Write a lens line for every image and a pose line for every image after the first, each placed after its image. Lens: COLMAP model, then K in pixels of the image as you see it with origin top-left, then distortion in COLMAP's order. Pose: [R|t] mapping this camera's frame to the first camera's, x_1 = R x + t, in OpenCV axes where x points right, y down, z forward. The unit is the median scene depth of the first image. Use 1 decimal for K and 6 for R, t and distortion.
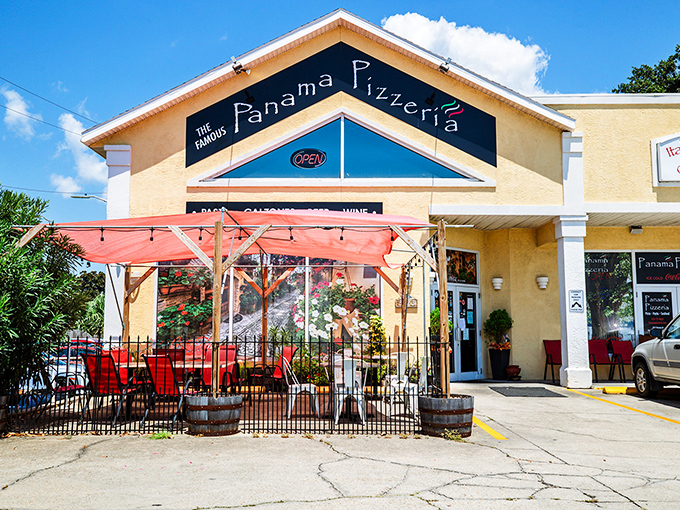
lens RADIAL K [[590.2, 0, 340.0], [0, 590.2, 255.0], [0, 0, 1]] dist [0.019170, 0.002109]
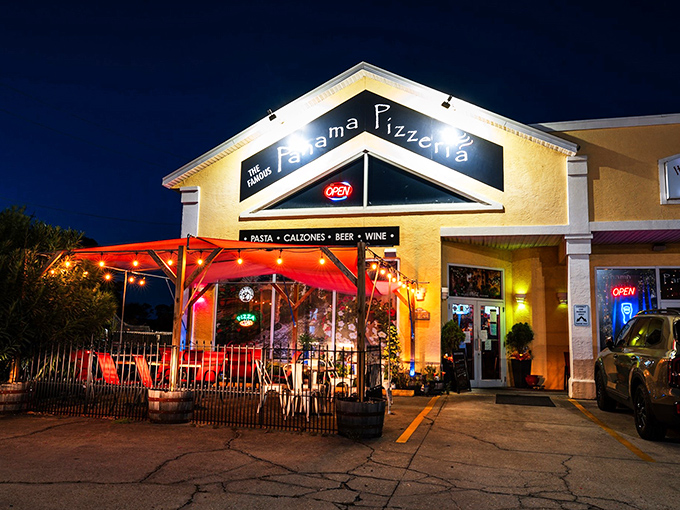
lens RADIAL K [[505.6, 0, 340.0], [0, 505.6, 255.0], [0, 0, 1]] dist [0.006711, -0.003861]
pose [[0.976698, -0.013215, -0.214211, 0.164080], [0.005362, 0.999293, -0.037199, 0.001681], [0.214551, 0.035183, 0.976079, 0.027206]]
